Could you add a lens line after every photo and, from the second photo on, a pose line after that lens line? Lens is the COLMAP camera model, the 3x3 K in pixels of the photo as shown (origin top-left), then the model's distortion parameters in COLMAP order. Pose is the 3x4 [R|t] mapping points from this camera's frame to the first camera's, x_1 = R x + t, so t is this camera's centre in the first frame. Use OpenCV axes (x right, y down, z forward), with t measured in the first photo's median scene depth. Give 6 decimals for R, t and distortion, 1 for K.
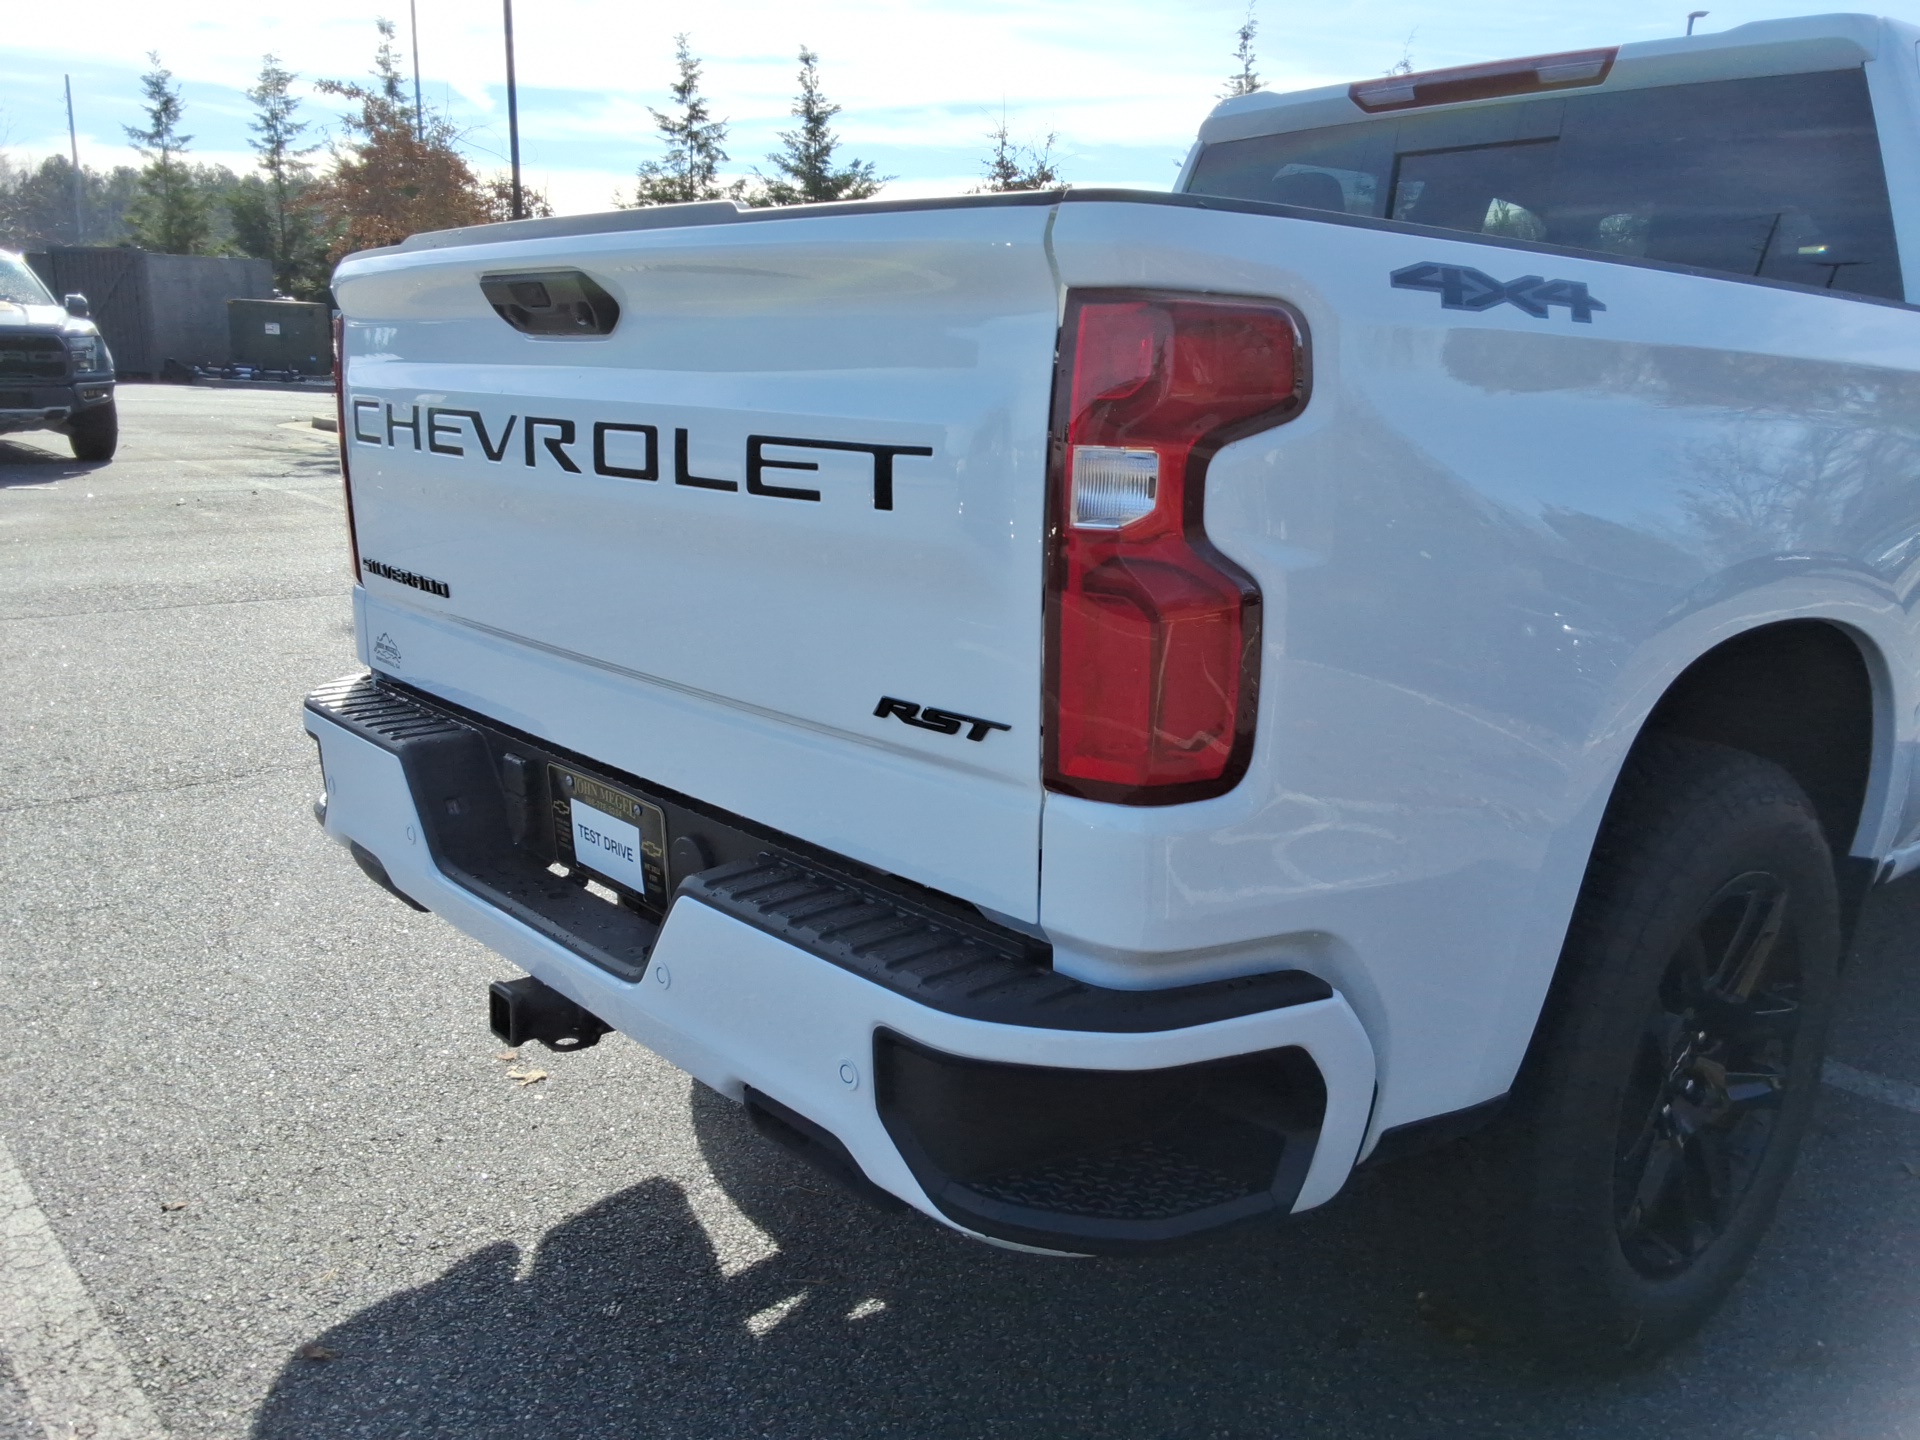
lens RADIAL K [[1597.5, 0, 956.2], [0, 1597.5, 659.3], [0, 0, 1]] dist [0.149609, -0.225804]
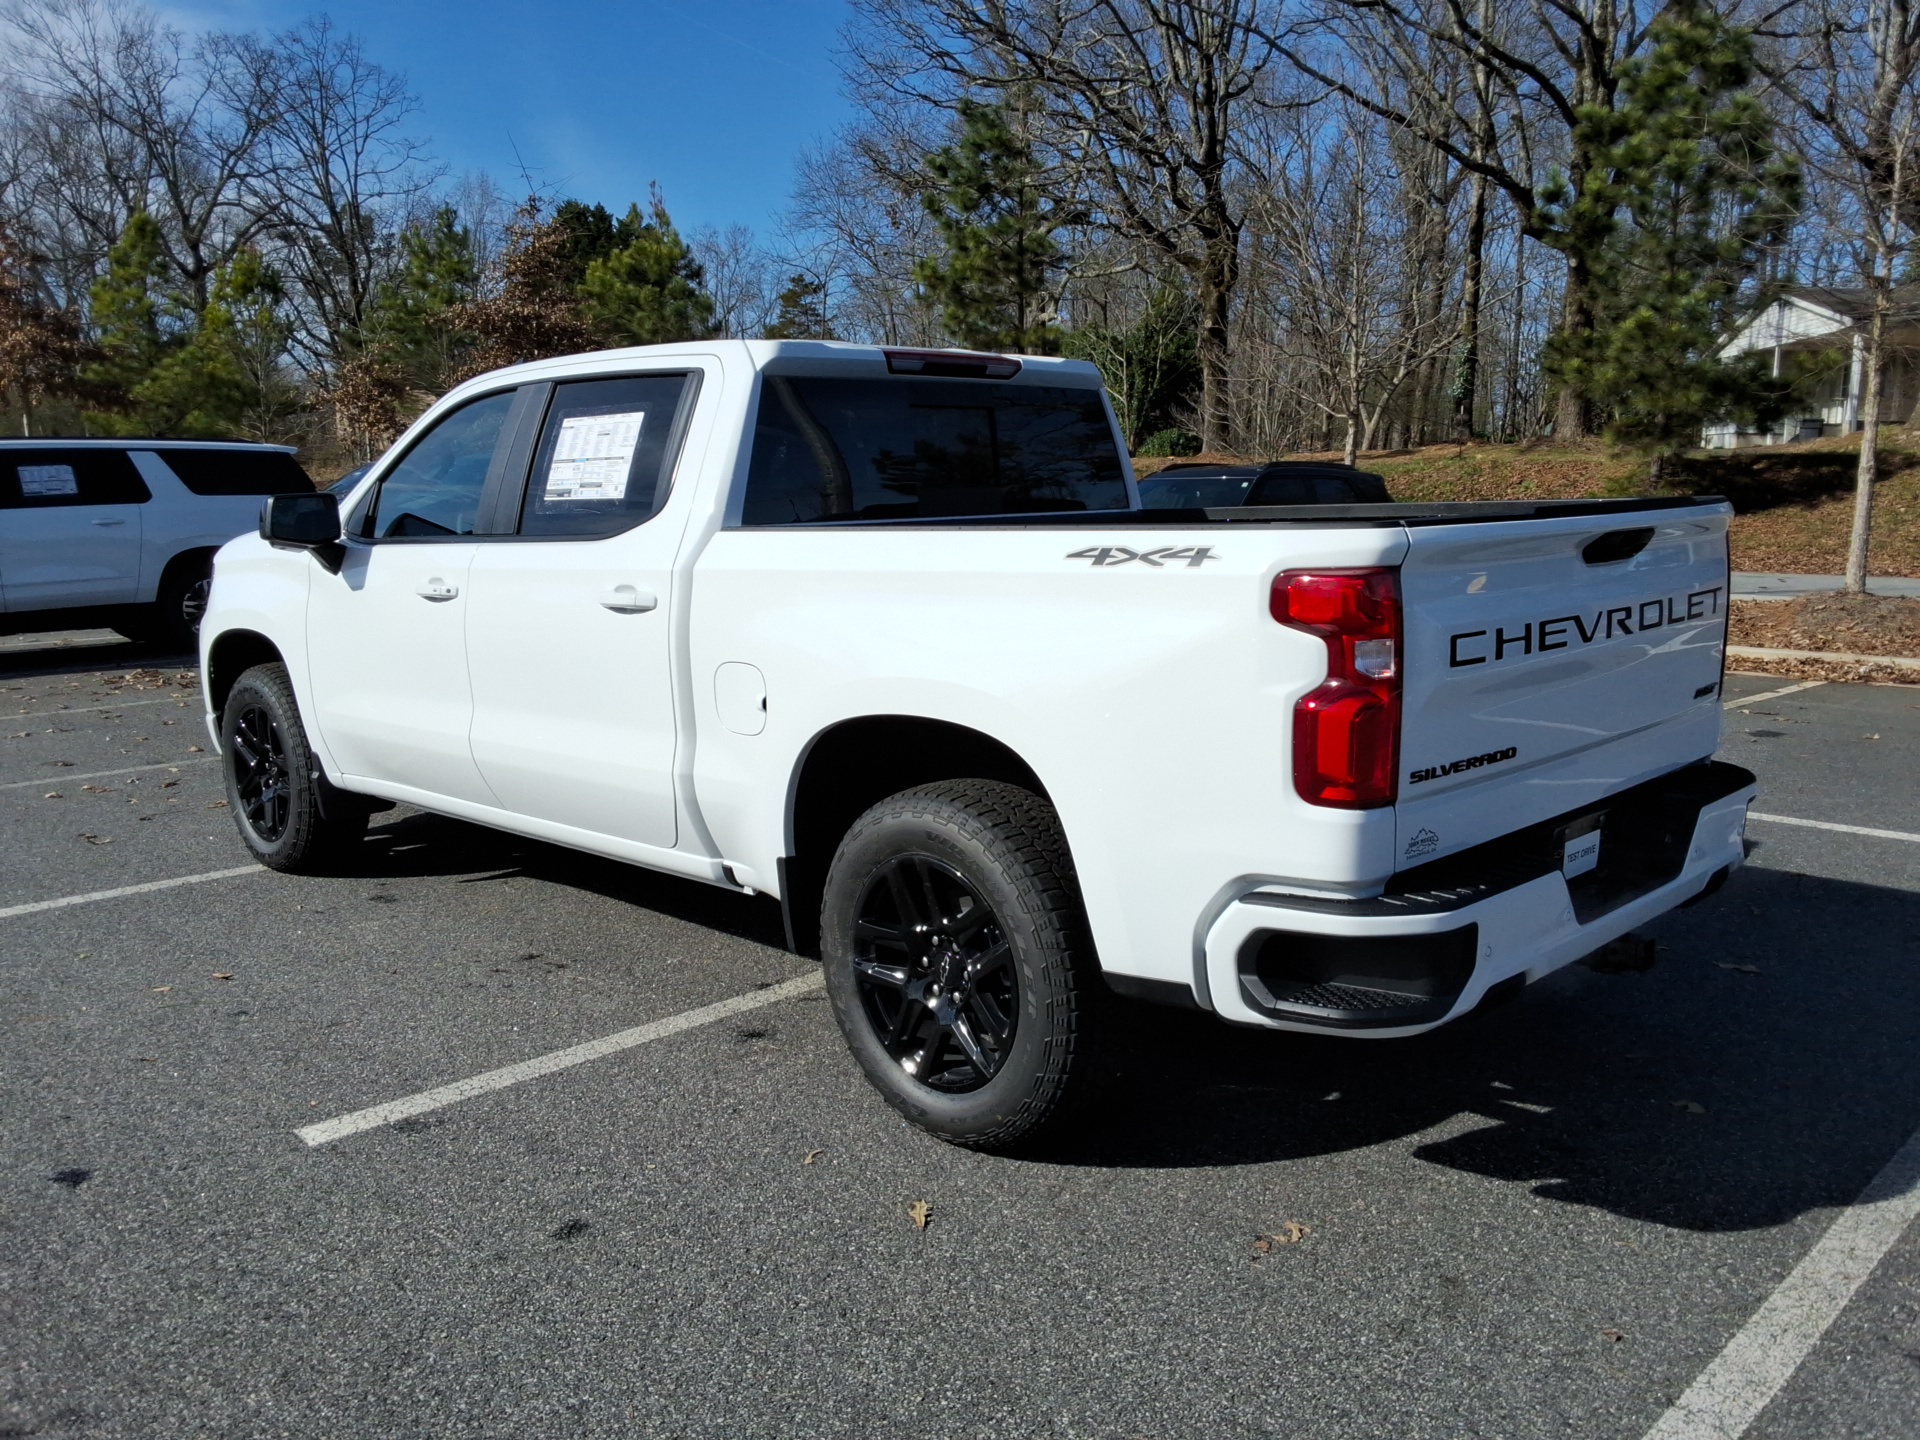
lens RADIAL K [[1521.8, 0, 980.8], [0, 1521.8, 718.0], [0, 0, 1]] dist [0.133694, -0.191736]
pose [[-0.074950, -0.140956, 0.987175, -1.601860], [0.228086, 0.961292, 0.154578, -0.384339], [-0.970752, 0.236747, -0.039899, 1.490407]]
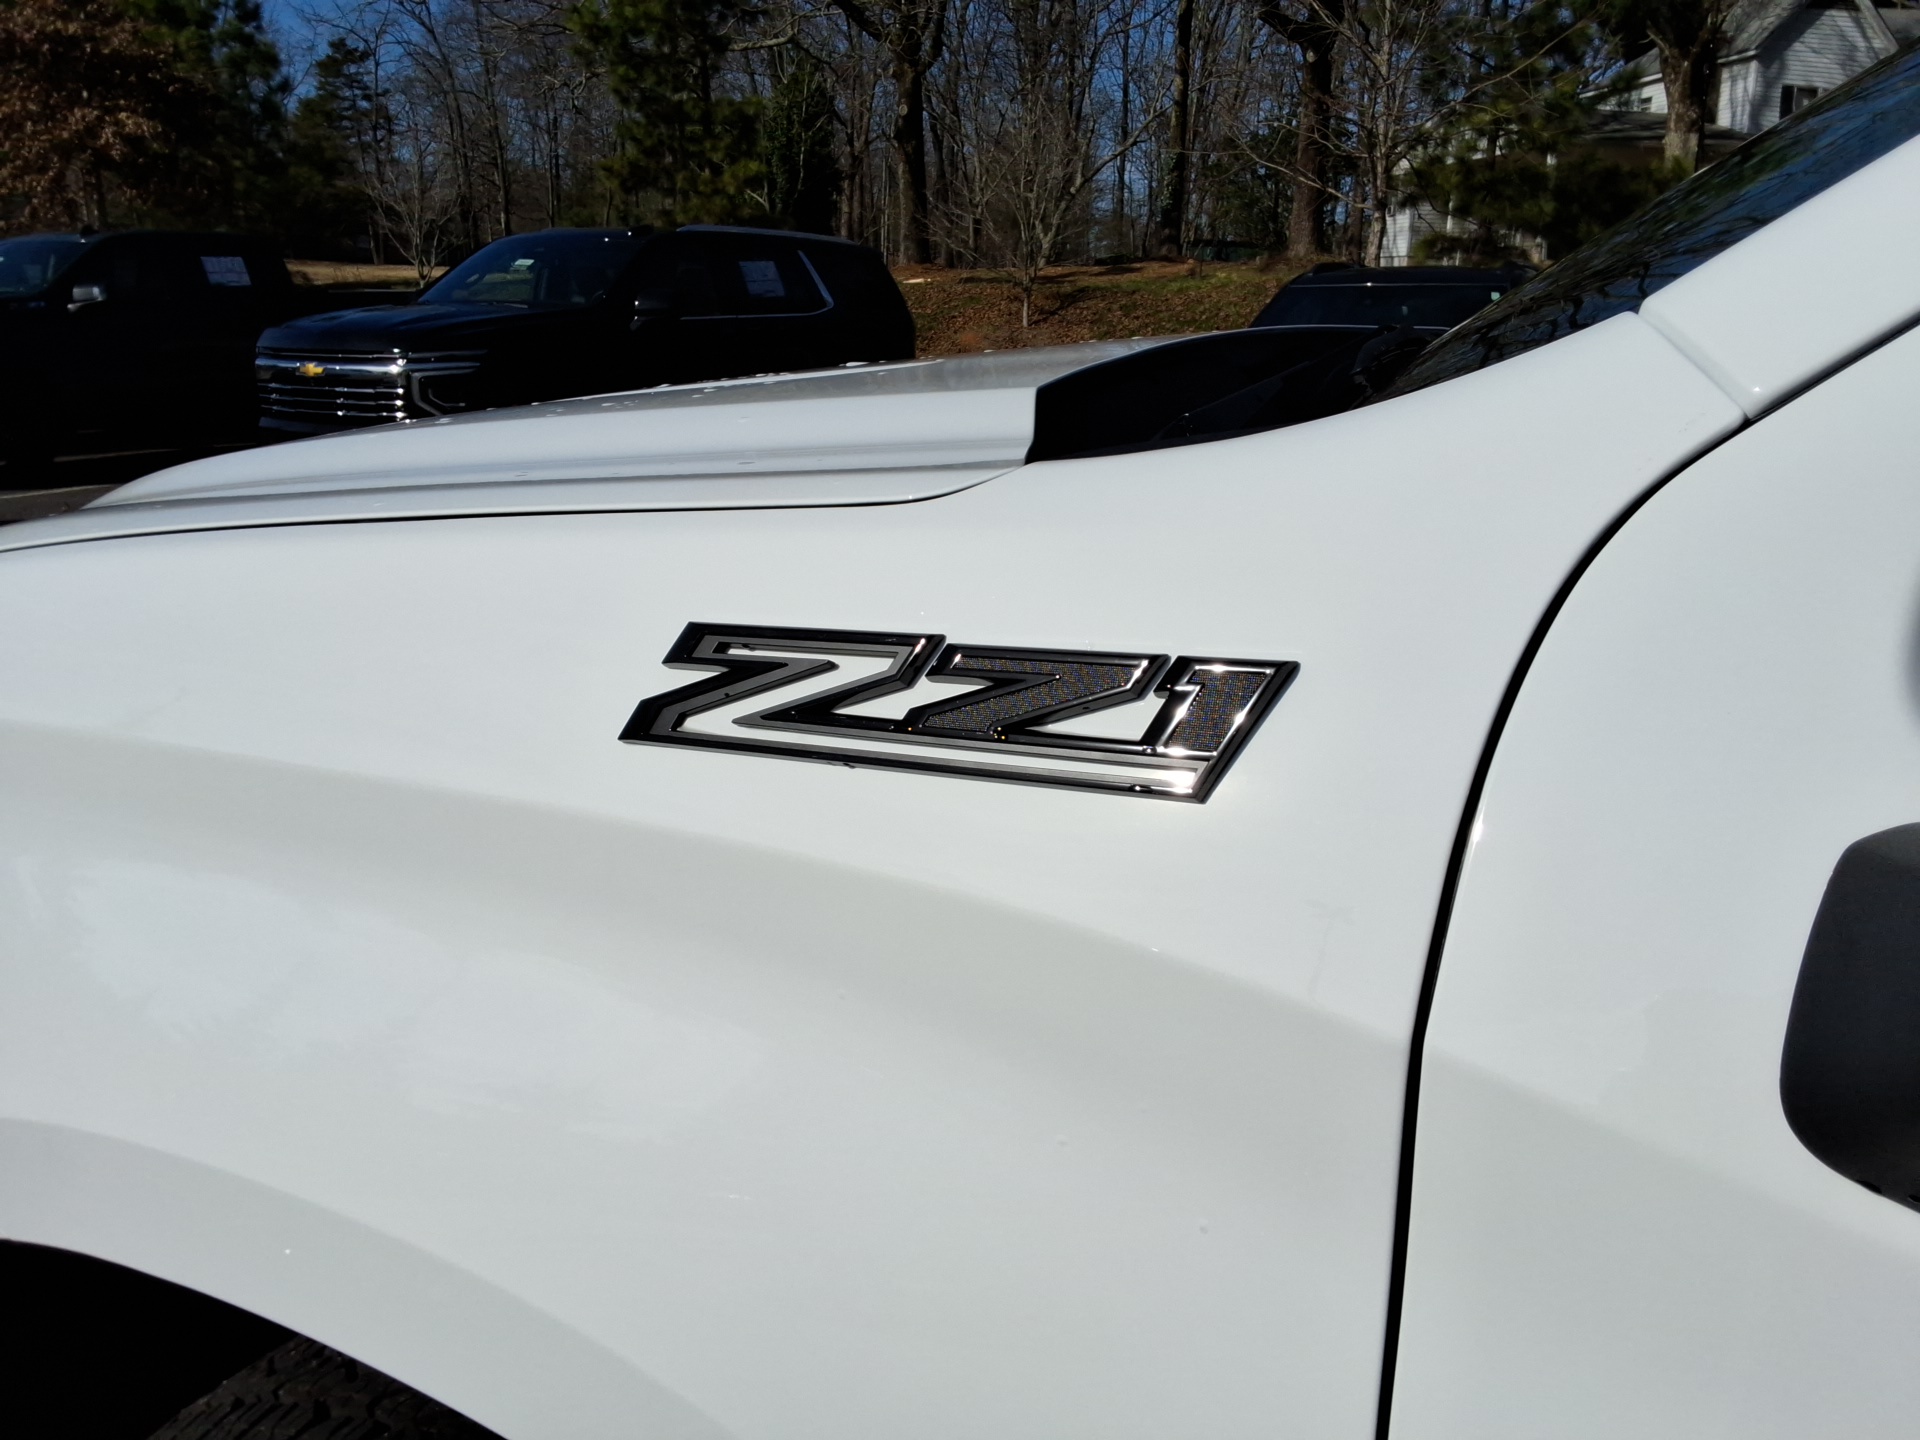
lens RADIAL K [[1538.1, 0, 974.1], [0, 1538.1, 719.3], [0, 0, 1]] dist [0.090065, -0.135966]
pose [[-0.338176, -0.238008, 0.910488, 0.780061], [0.205972, 0.925314, 0.318386, -0.605557], [-0.918266, 0.295206, -0.263896, 2.470380]]
